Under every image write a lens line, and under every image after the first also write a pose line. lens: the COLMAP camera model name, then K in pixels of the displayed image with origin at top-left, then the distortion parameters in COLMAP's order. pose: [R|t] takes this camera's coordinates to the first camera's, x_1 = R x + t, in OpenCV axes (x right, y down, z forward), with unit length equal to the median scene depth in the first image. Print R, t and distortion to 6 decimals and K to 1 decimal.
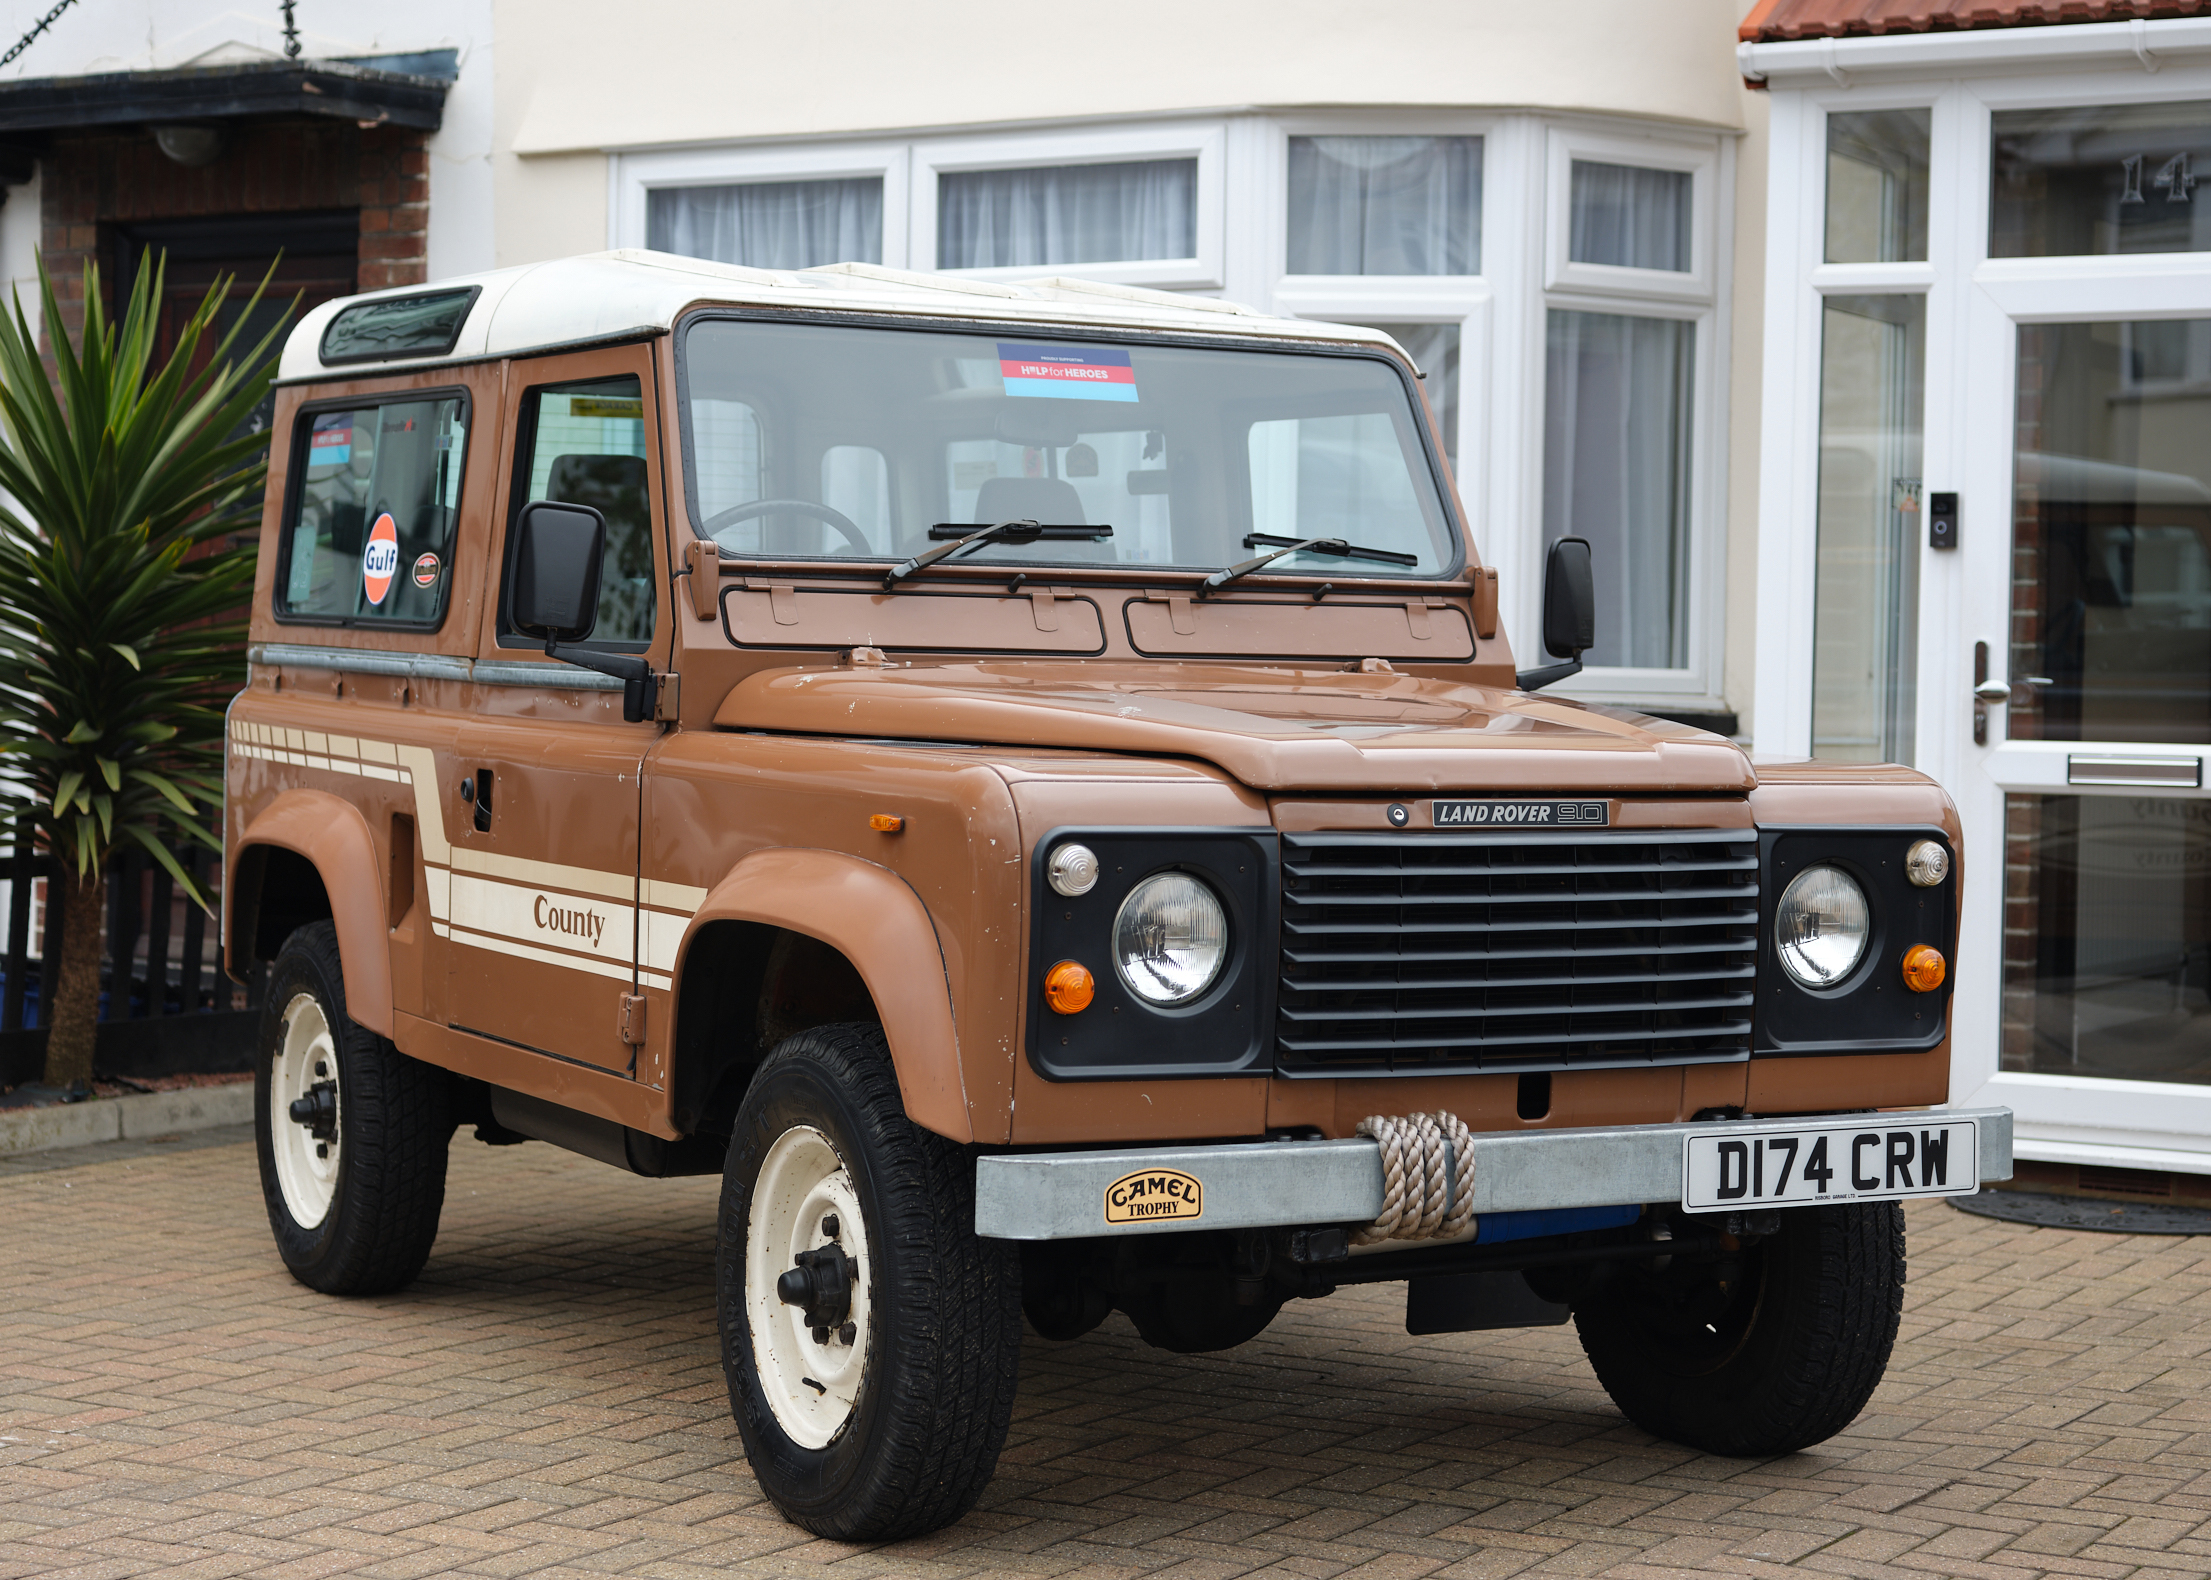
lens RADIAL K [[3973.5, 0, 1101.0], [0, 3973.5, 811.4], [0, 0, 1]] dist [0.088418, 0.000000]
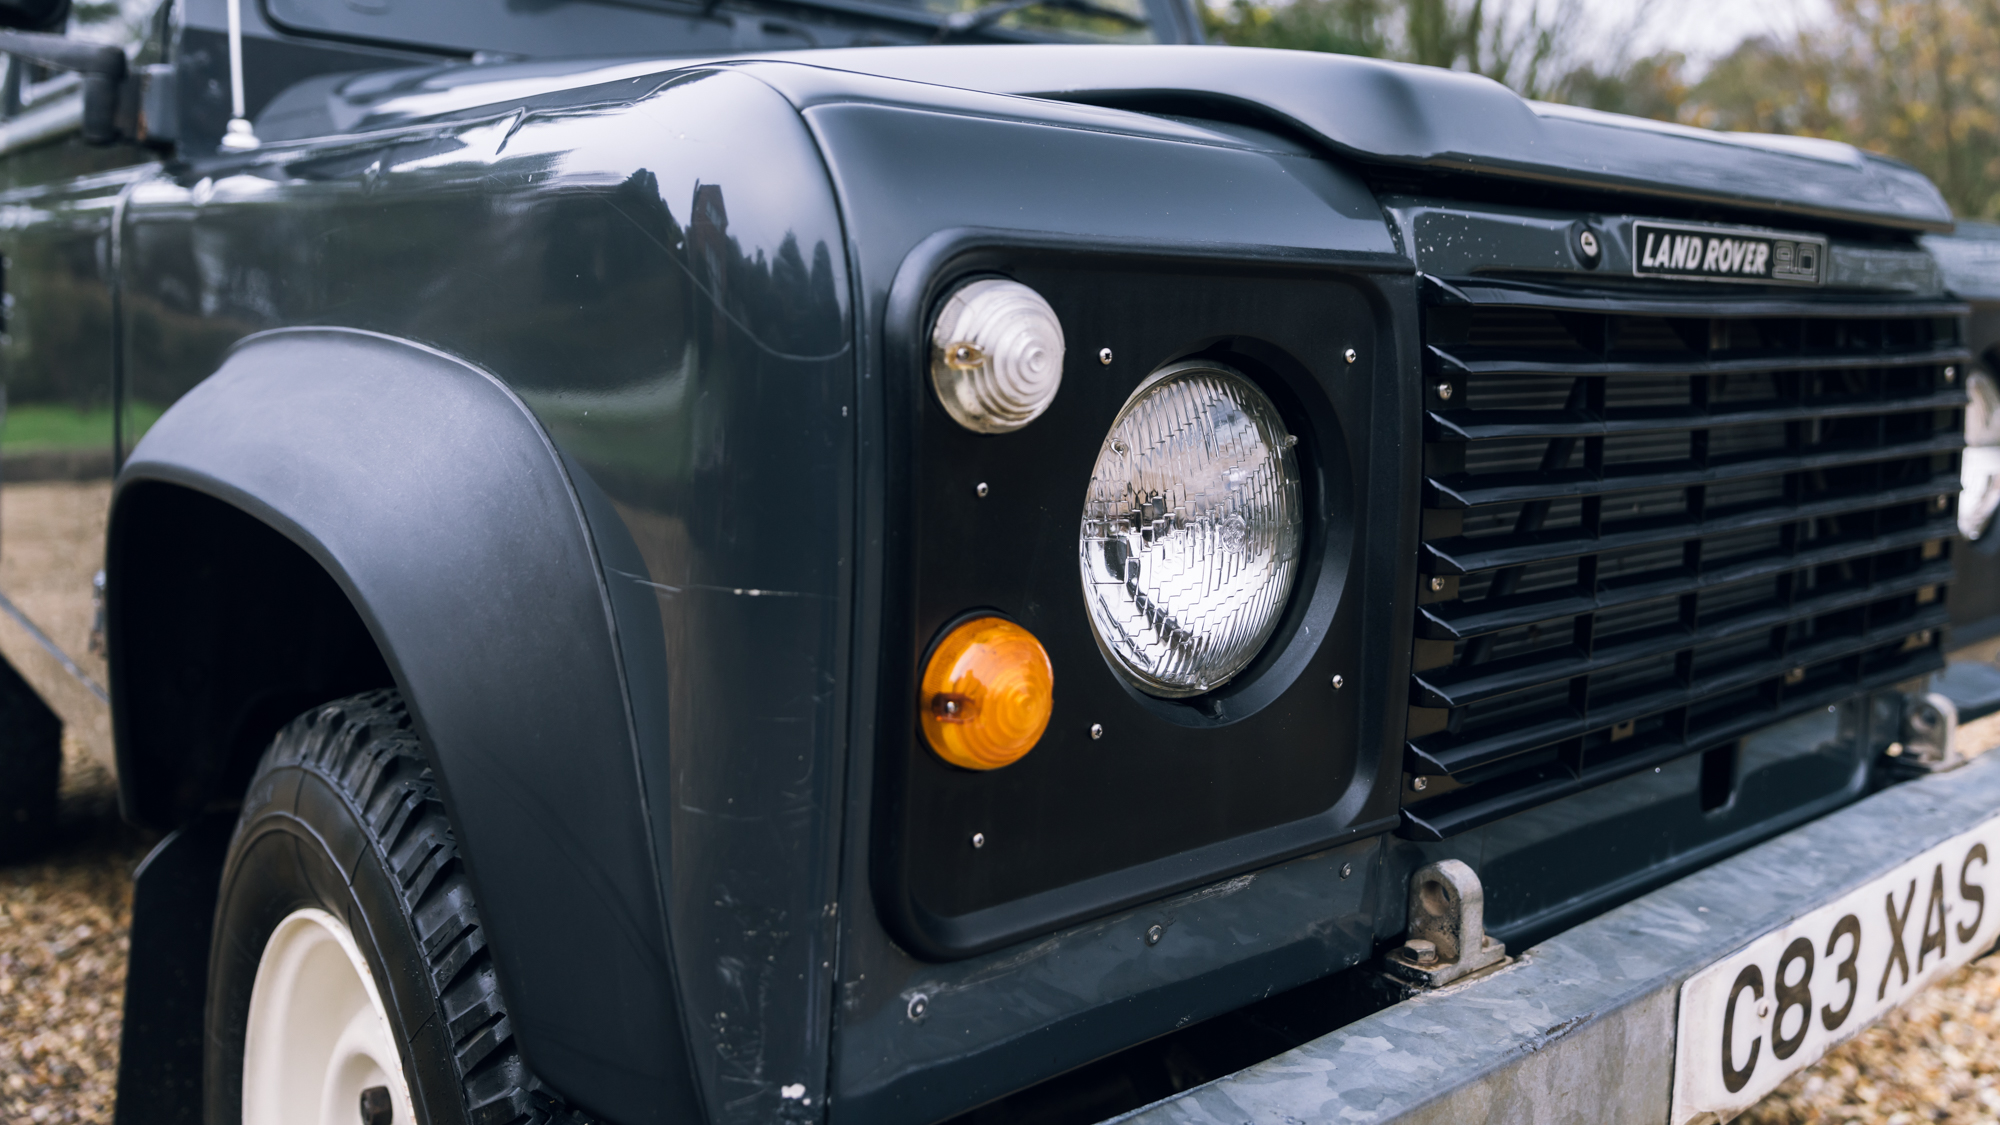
lens RADIAL K [[1504.0, 0, 1018.6], [0, 1504.0, 468.4], [0, 0, 1]] dist [0.053751, 0.006123]
pose [[0.979924, -0.017361, 0.198615, -0.029673], [0.004965, 0.998017, 0.062743, 0.015811], [-0.199311, -0.060497, 0.978067, 0.832408]]
